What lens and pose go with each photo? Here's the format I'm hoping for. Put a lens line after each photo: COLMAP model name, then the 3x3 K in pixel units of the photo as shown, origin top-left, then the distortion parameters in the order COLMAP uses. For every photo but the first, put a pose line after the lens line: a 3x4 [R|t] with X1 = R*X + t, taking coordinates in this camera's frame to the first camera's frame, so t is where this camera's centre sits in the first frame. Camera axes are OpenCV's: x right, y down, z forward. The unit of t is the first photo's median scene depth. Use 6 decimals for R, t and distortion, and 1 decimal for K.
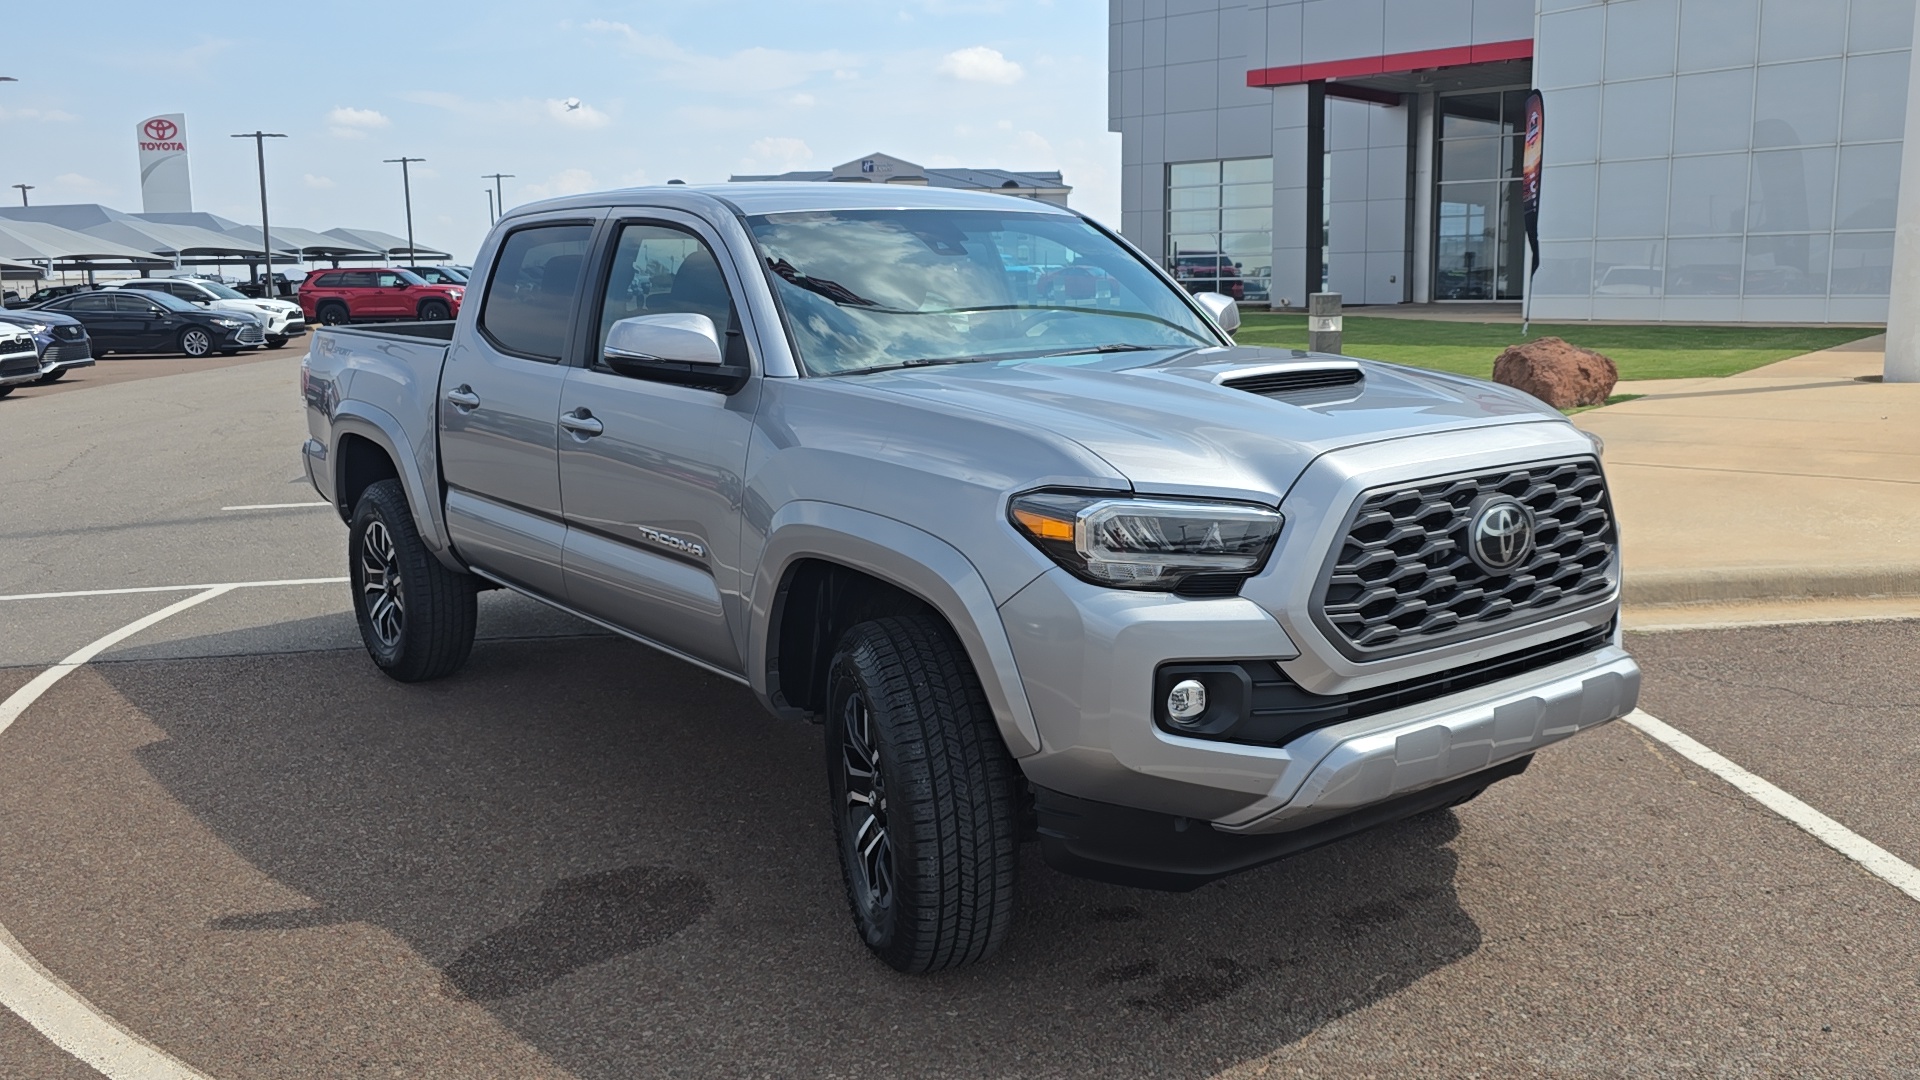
lens RADIAL K [[1596.5, 0, 944.9], [0, 1596.5, 553.8], [0, 0, 1]] dist [-0.006589, 0.013573]
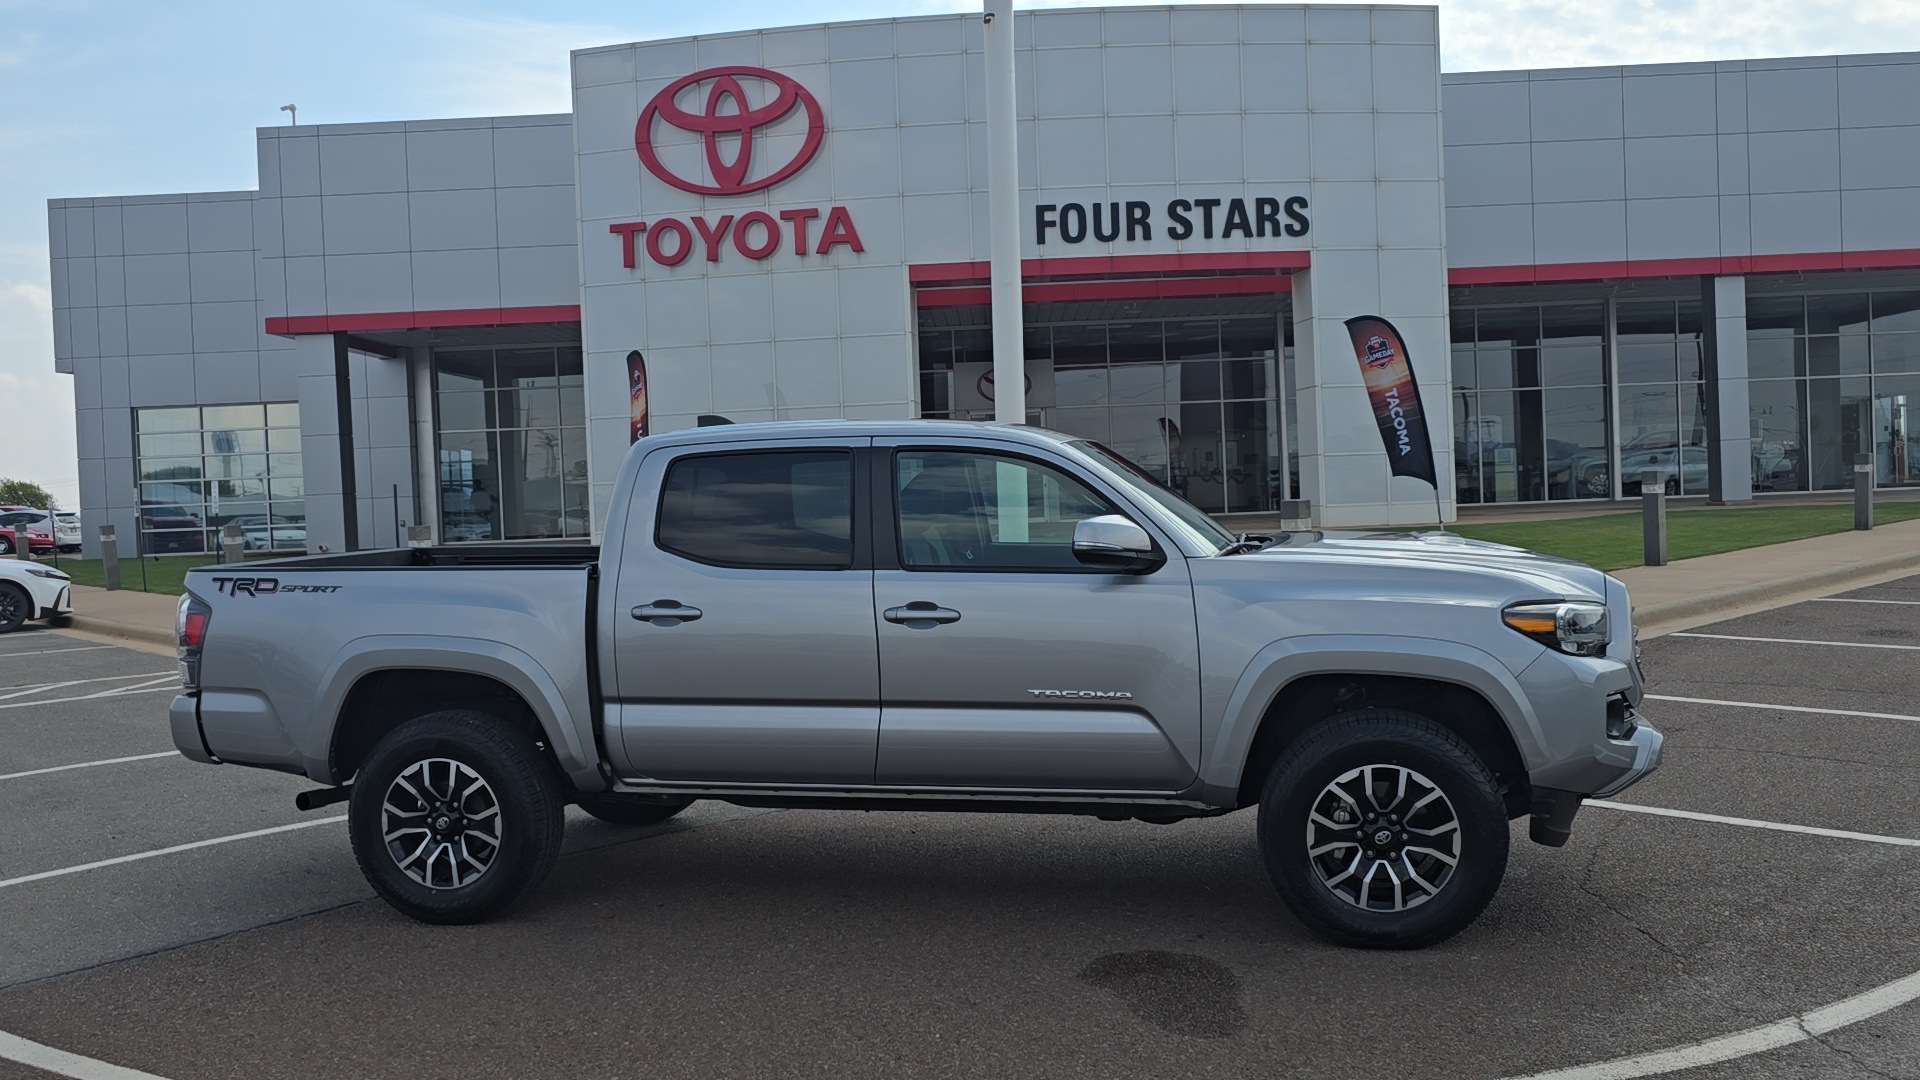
lens RADIAL K [[1596.5, 0, 950.2], [0, 1596.5, 552.4], [0, 0, 1]] dist [-0.006589, 0.013573]
pose [[0.759727, -0.037171, 0.649178, -0.938354], [0.136577, 0.985216, -0.103424, -0.001314], [-0.635736, 0.167237, 0.753572, 0.079428]]
